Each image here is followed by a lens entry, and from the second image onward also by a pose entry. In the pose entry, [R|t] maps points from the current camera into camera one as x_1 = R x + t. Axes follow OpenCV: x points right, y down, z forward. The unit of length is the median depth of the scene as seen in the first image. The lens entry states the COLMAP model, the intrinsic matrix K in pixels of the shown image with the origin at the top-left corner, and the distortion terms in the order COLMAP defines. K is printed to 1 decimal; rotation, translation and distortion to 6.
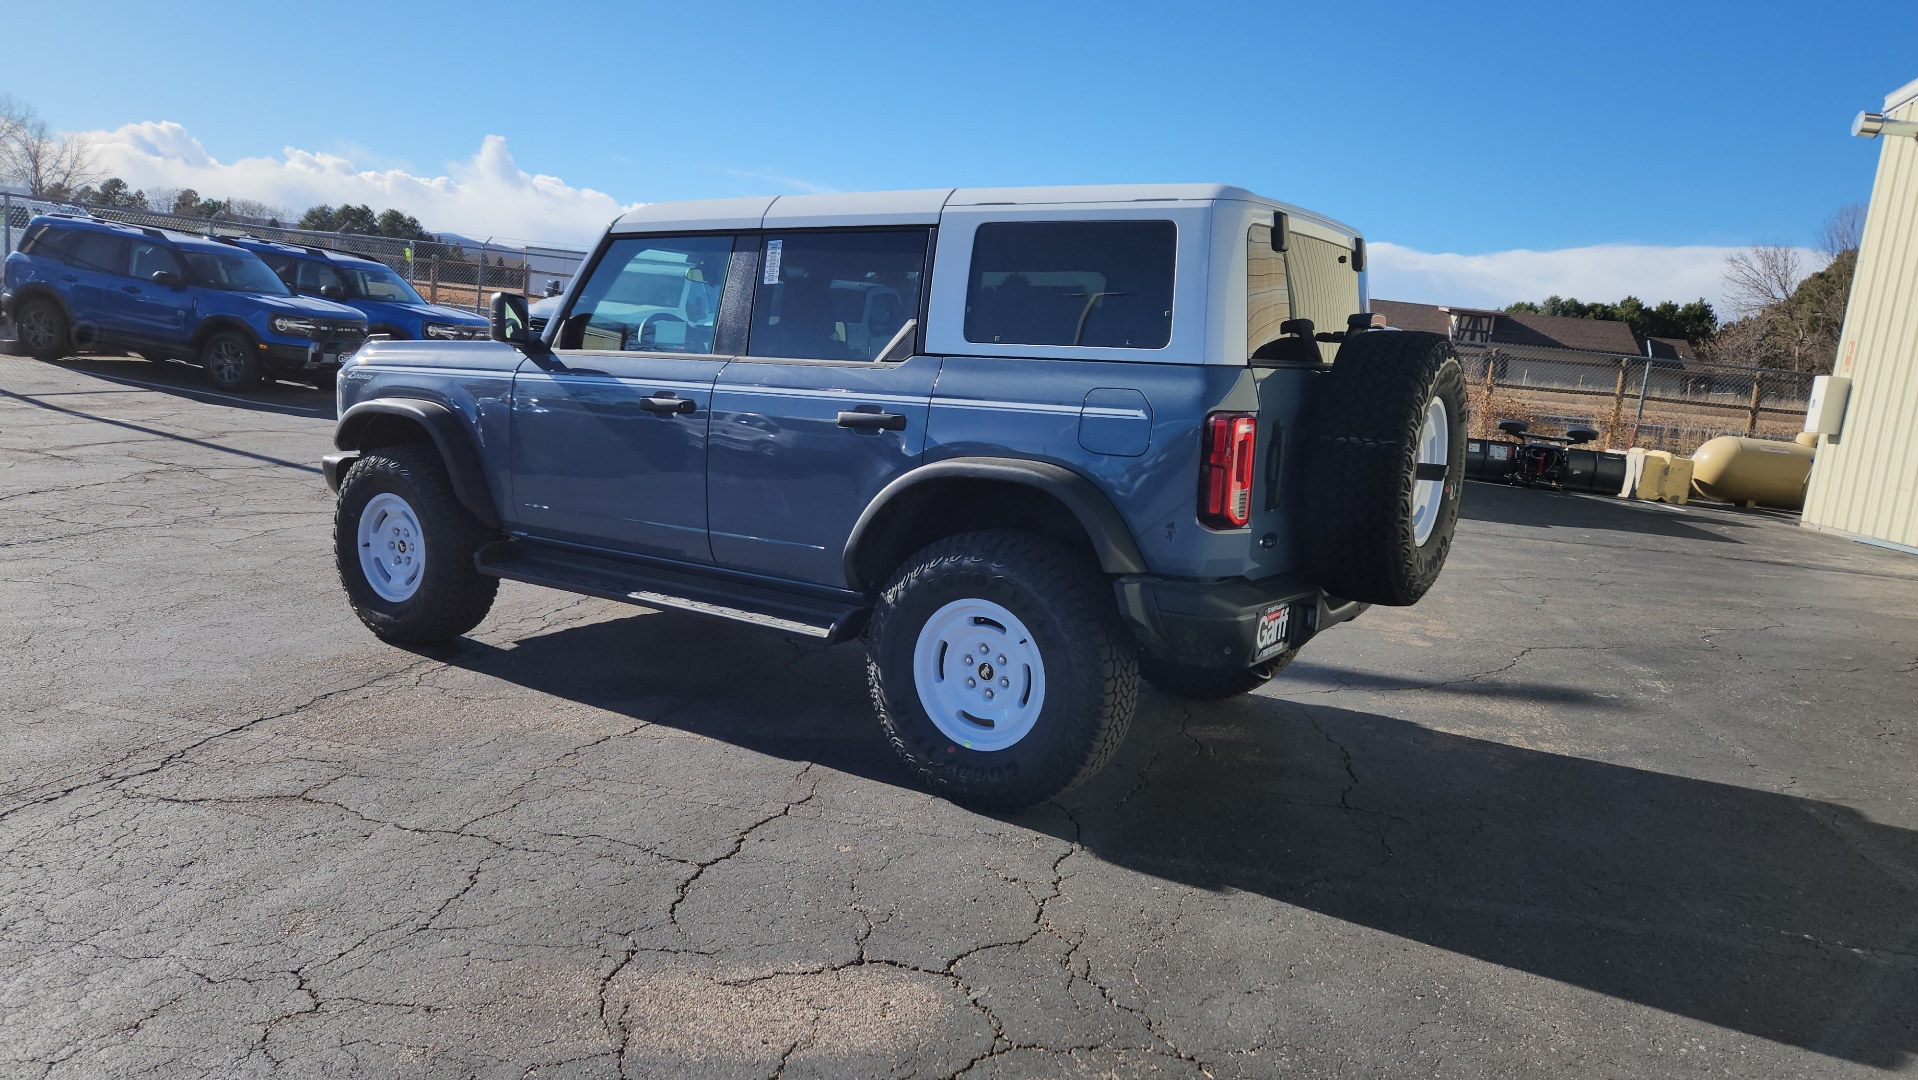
lens RADIAL K [[1281.4, 0, 923.2], [0, 1281.4, 540.8], [0, 0, 1]] dist [0.059157, -0.039657]
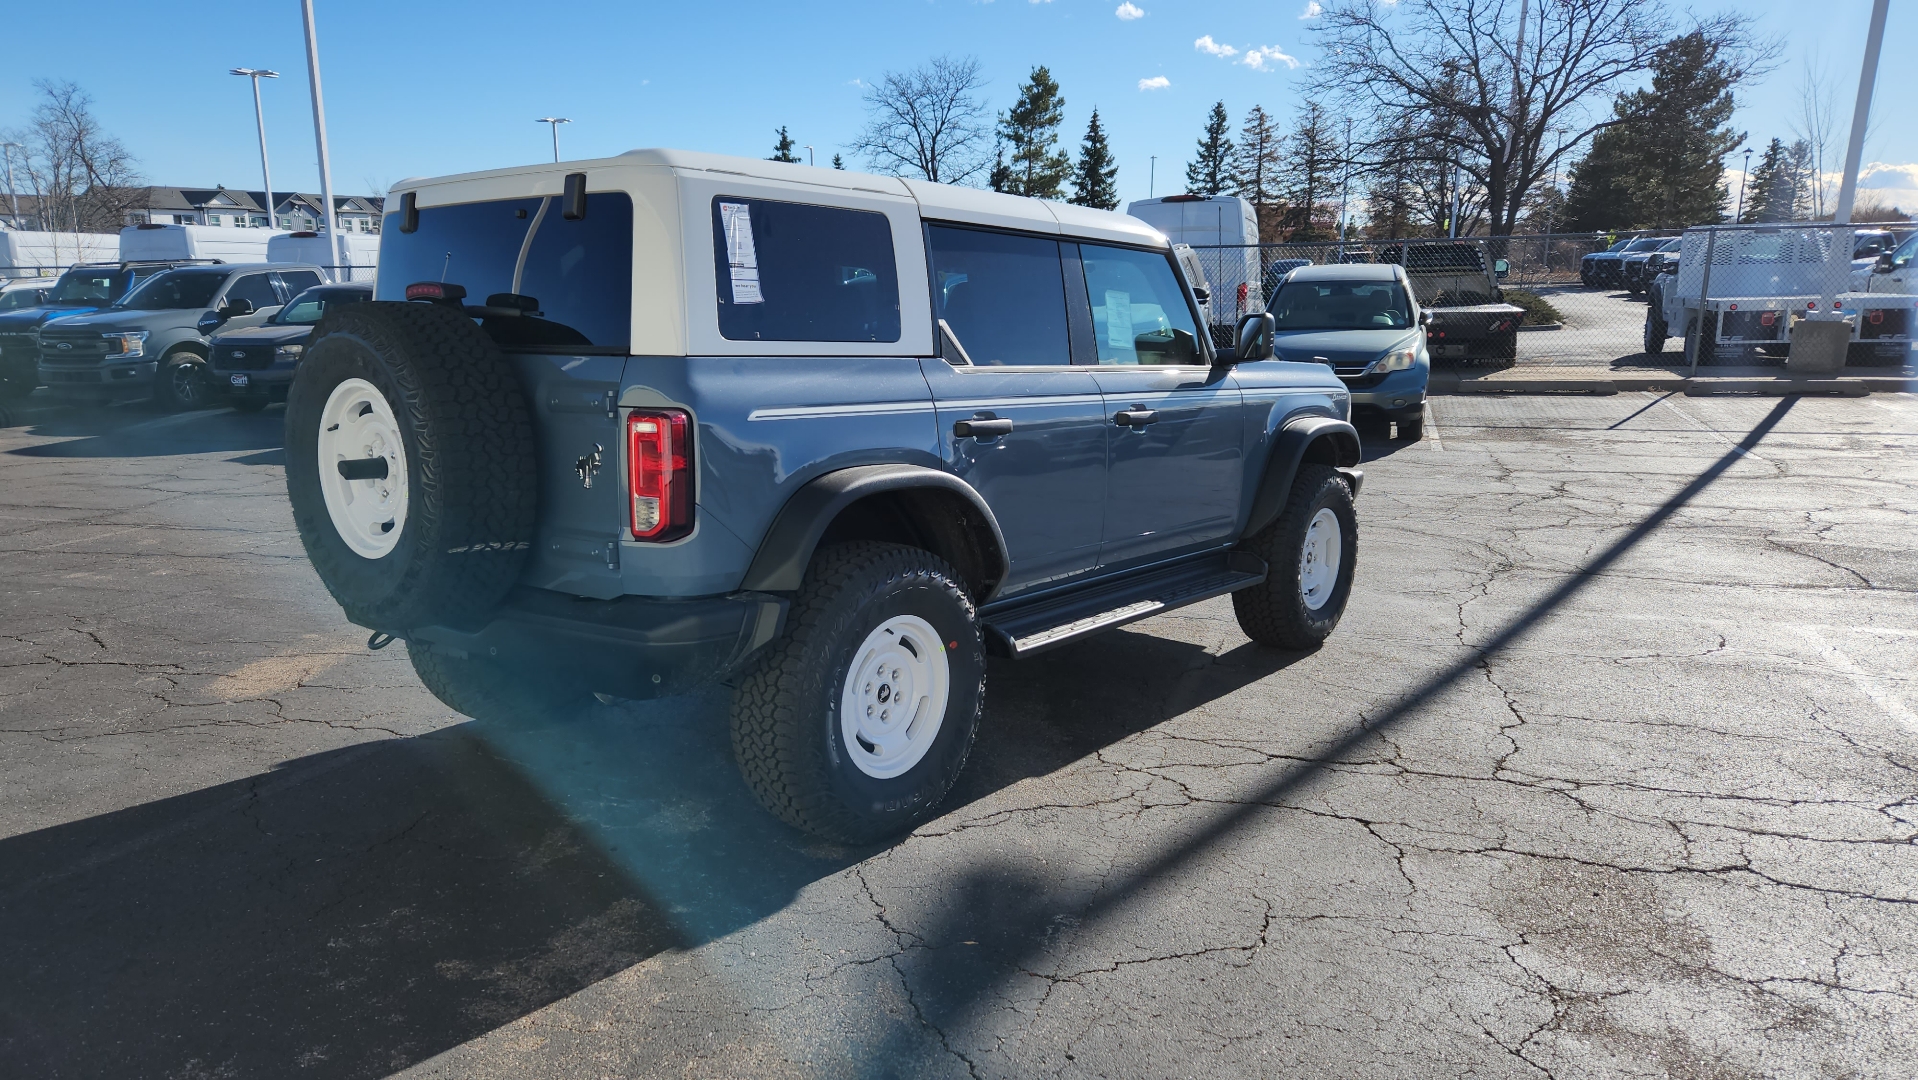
lens RADIAL K [[1286.7, 0, 928.4], [0, 1286.7, 540.4], [0, 0, 1]] dist [0.066574, -0.045437]
pose [[-0.099842, 0.109938, -0.988911, 0.972046], [-0.156536, 0.979765, 0.124726, -0.139252], [0.982613, 0.167253, -0.080612, 1.174675]]
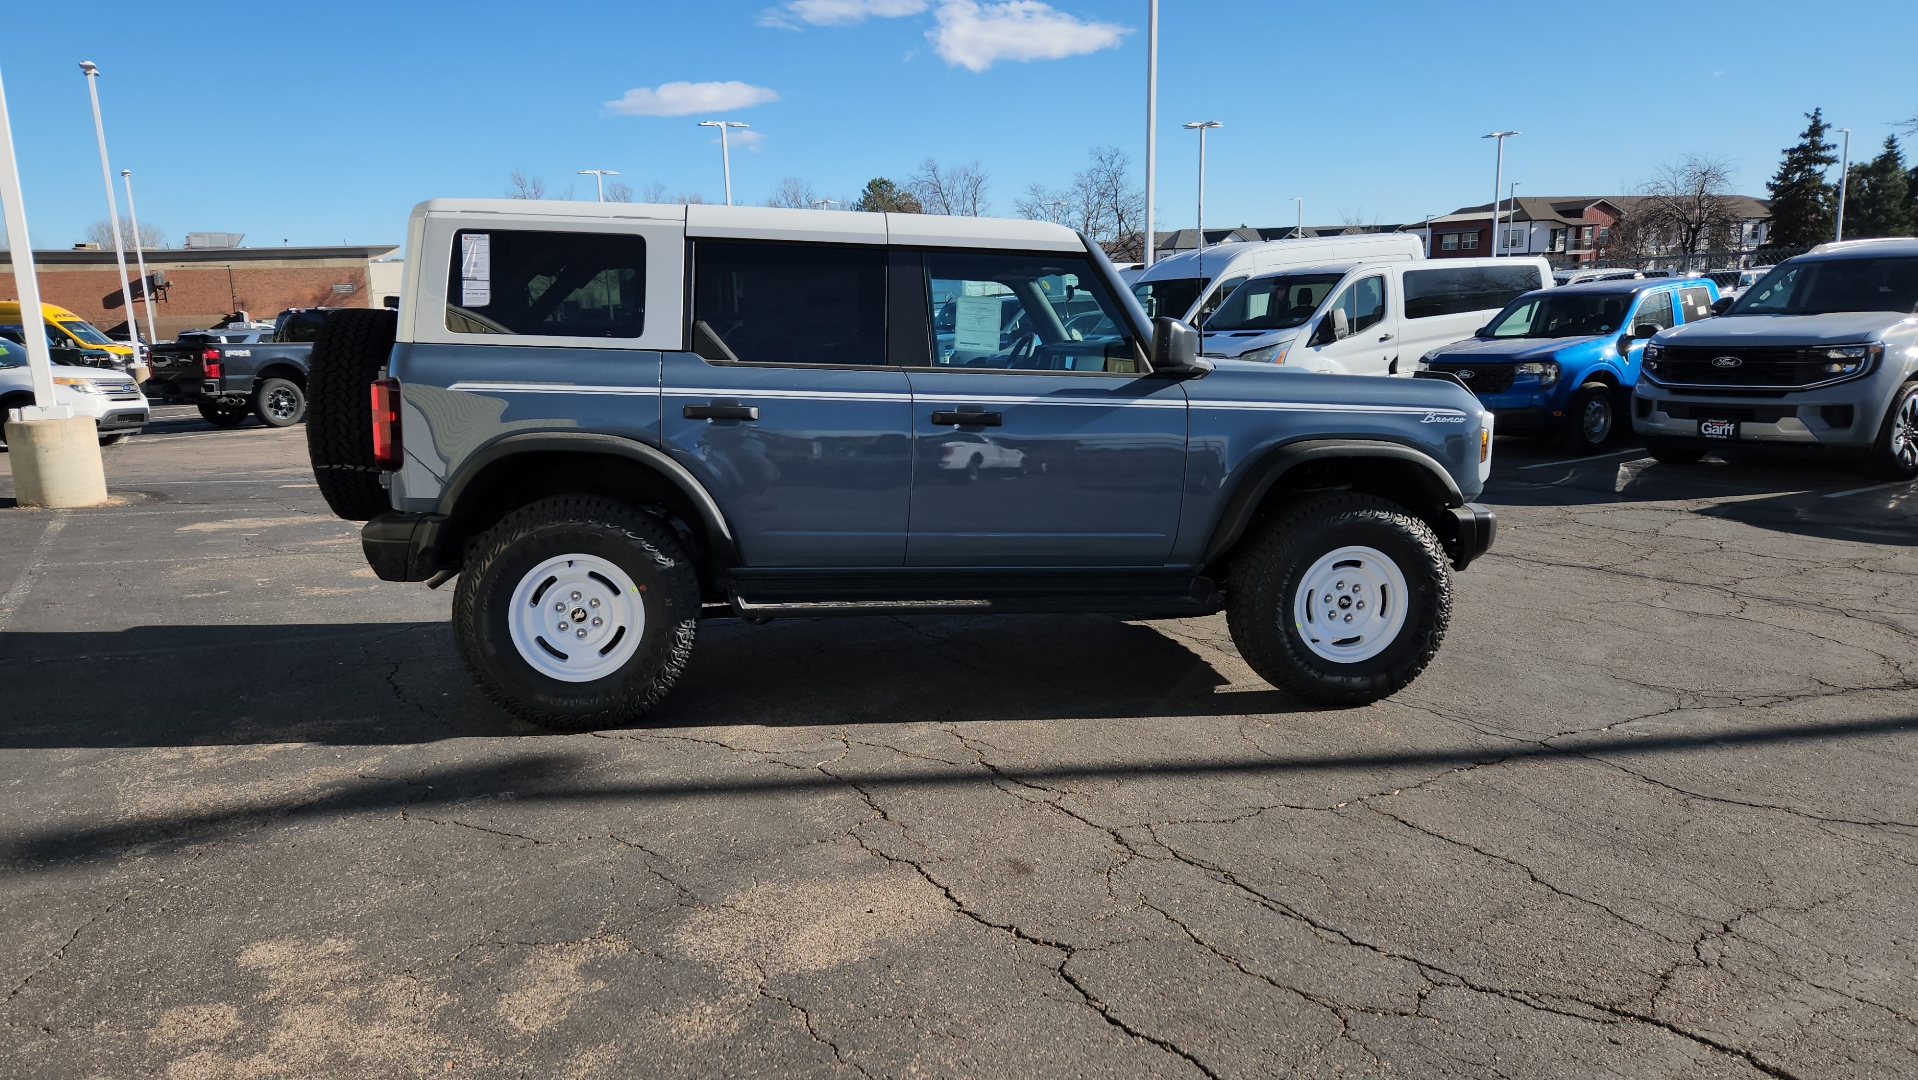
lens RADIAL K [[1279.5, 0, 927.0], [0, 1279.5, 543.2], [0, 0, 1]] dist [0.063963, -0.043634]
pose [[-0.738774, 0.043043, -0.672578, 0.686719], [-0.150344, 0.962285, 0.226725, -0.257926], [0.656970, 0.268617, -0.704440, 1.923139]]
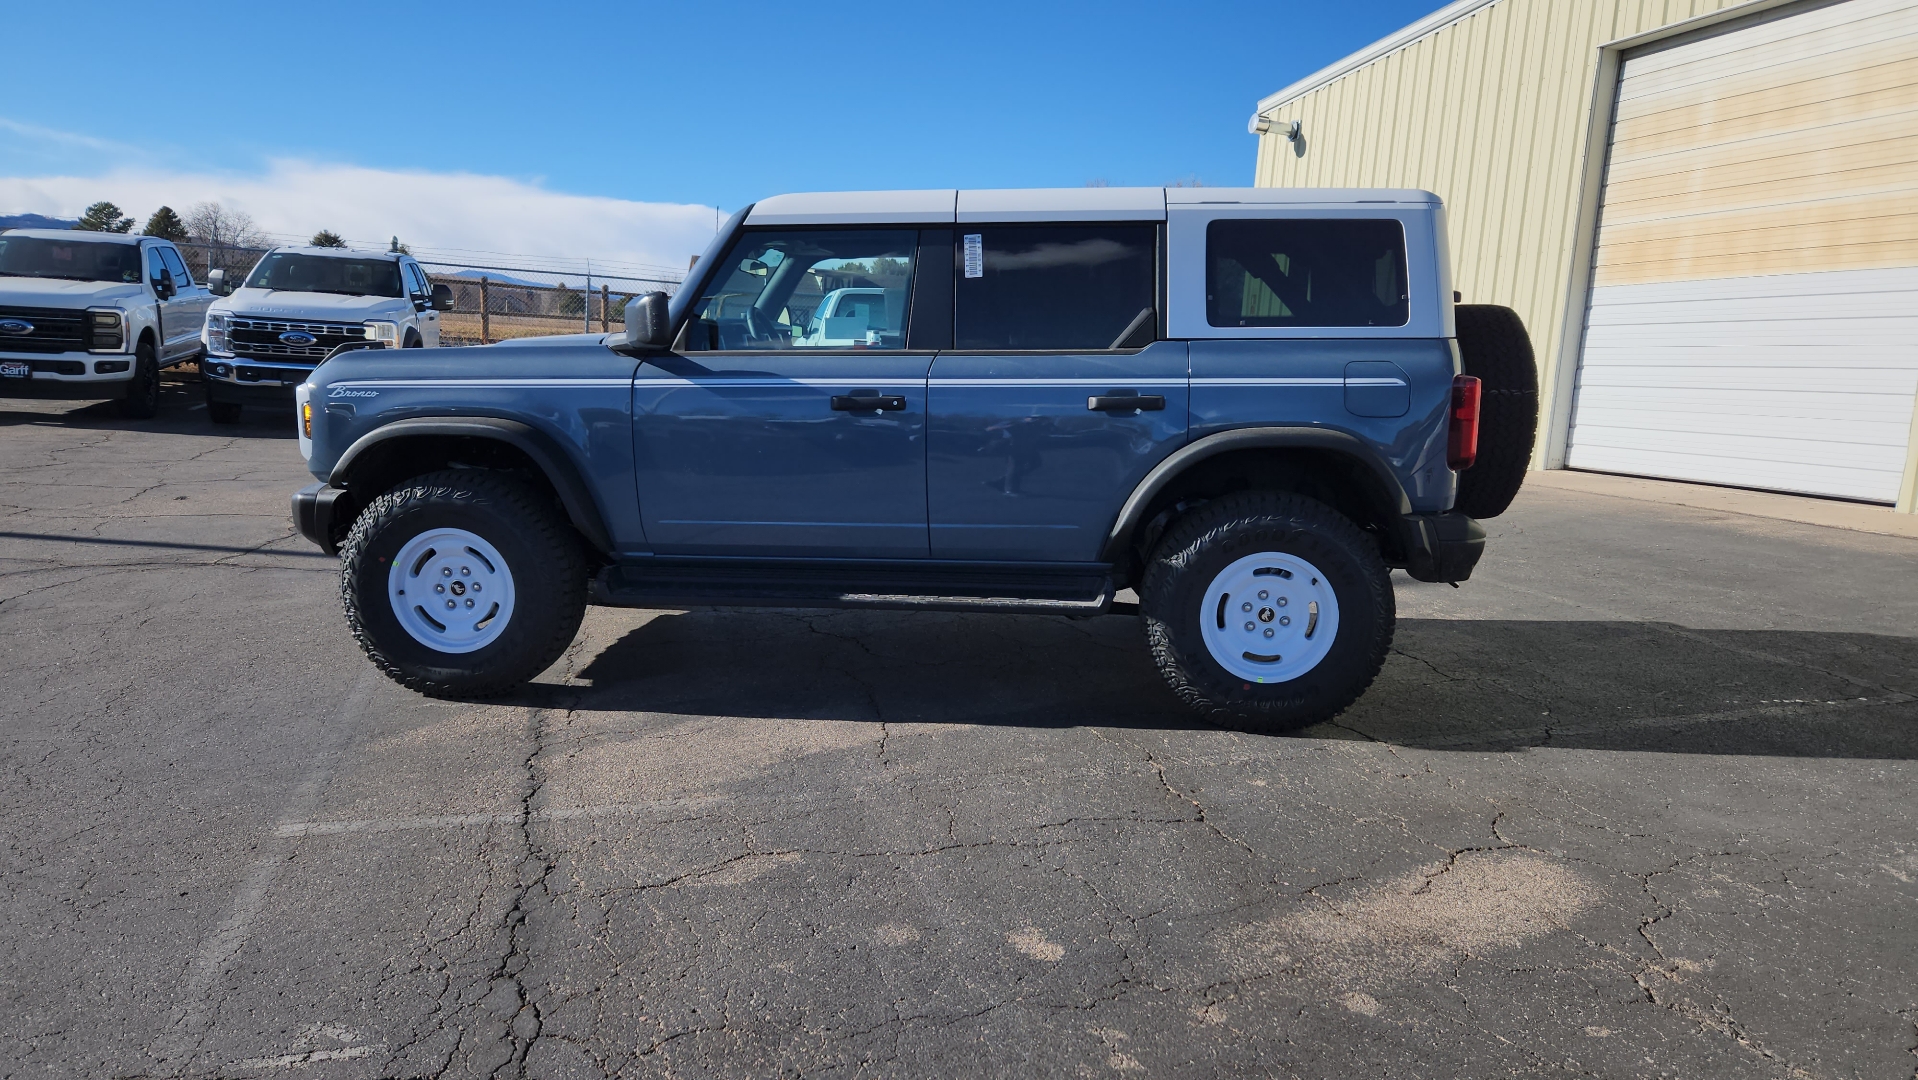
lens RADIAL K [[1283.4, 0, 941.0], [0, 1283.4, 540.4], [0, 0, 1]] dist [0.073437, -0.058531]
pose [[0.870803, -0.118147, 0.477224, -0.598484], [0.104733, 0.992993, 0.054727, -0.045893], [-0.480346, 0.002325, 0.877076, 0.103864]]
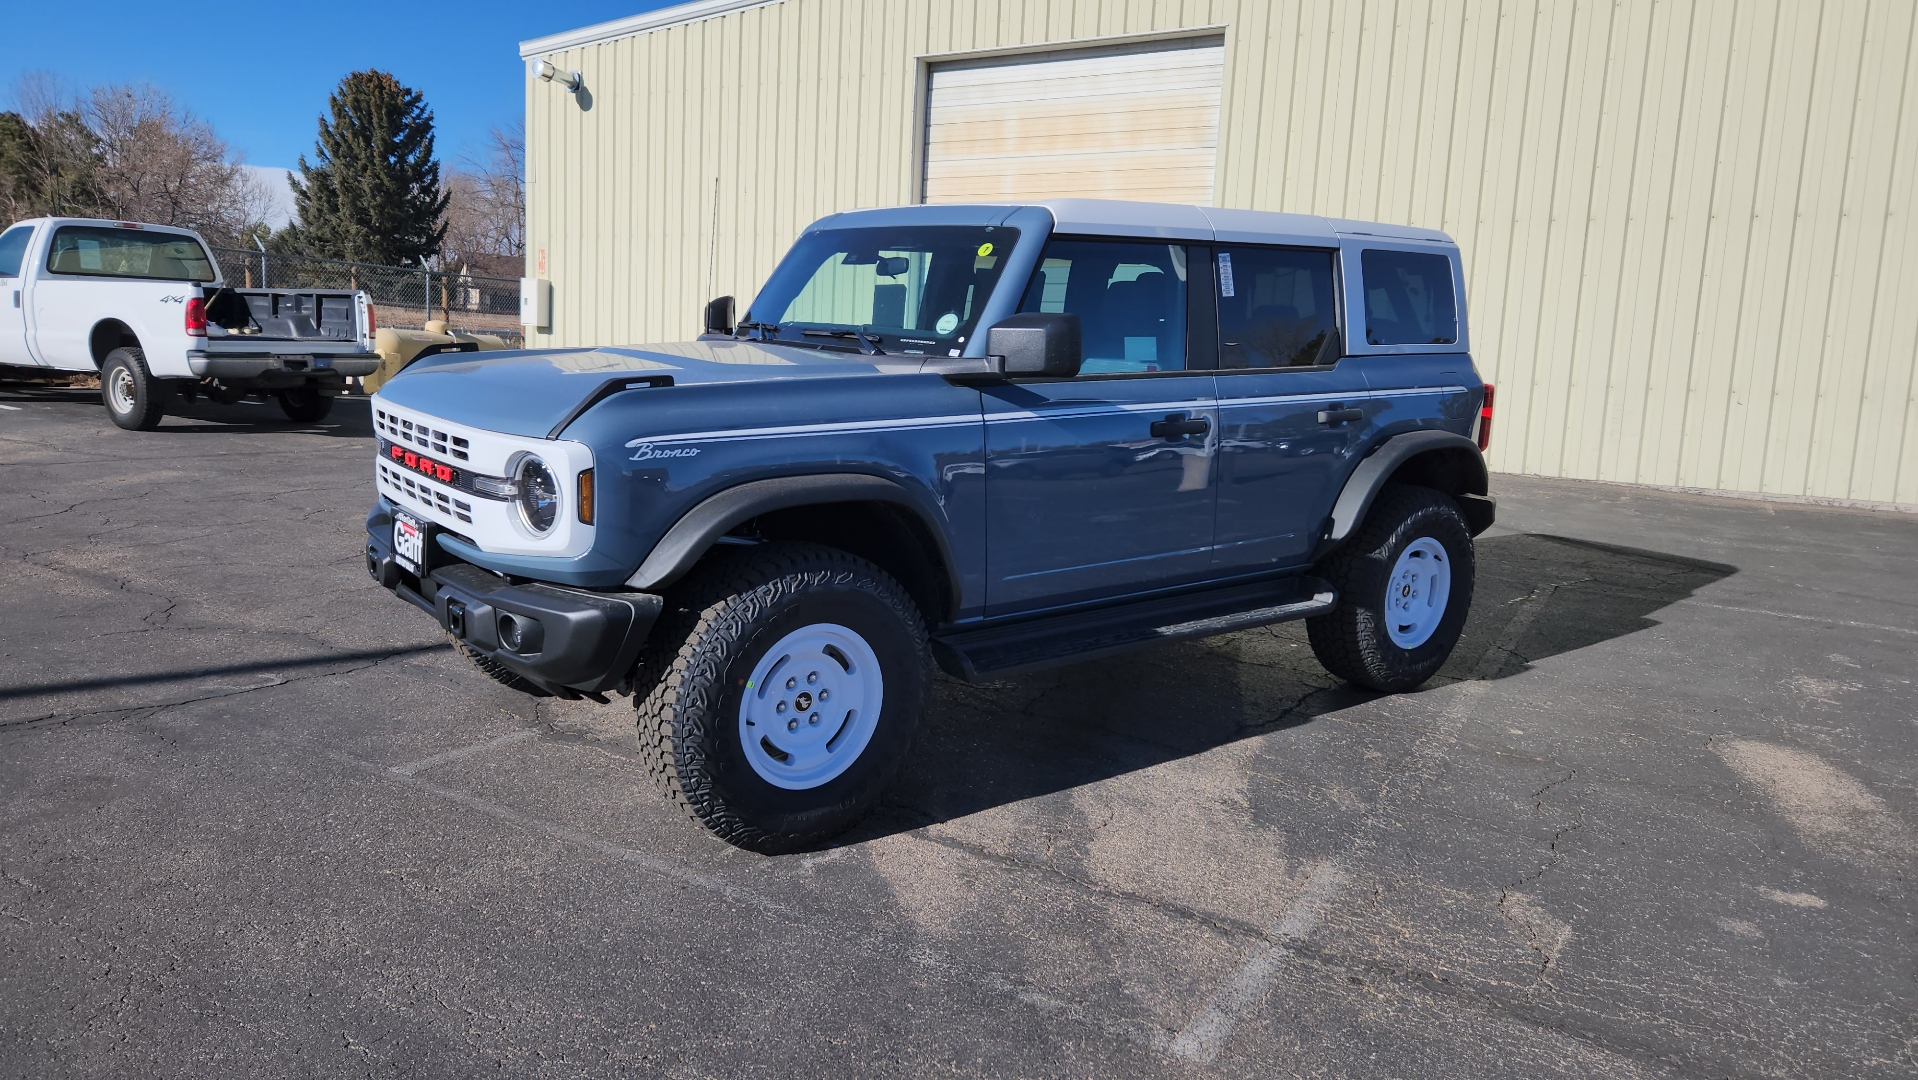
lens RADIAL K [[1283.4, 0, 935.2], [0, 1283.4, 515.3], [0, 0, 1]] dist [0.073437, -0.058531]
pose [[0.314575, -0.198476, 0.928251, -1.082734], [0.120539, 0.978332, 0.168335, -0.210684], [-0.941548, 0.058937, 0.331683, 0.811031]]
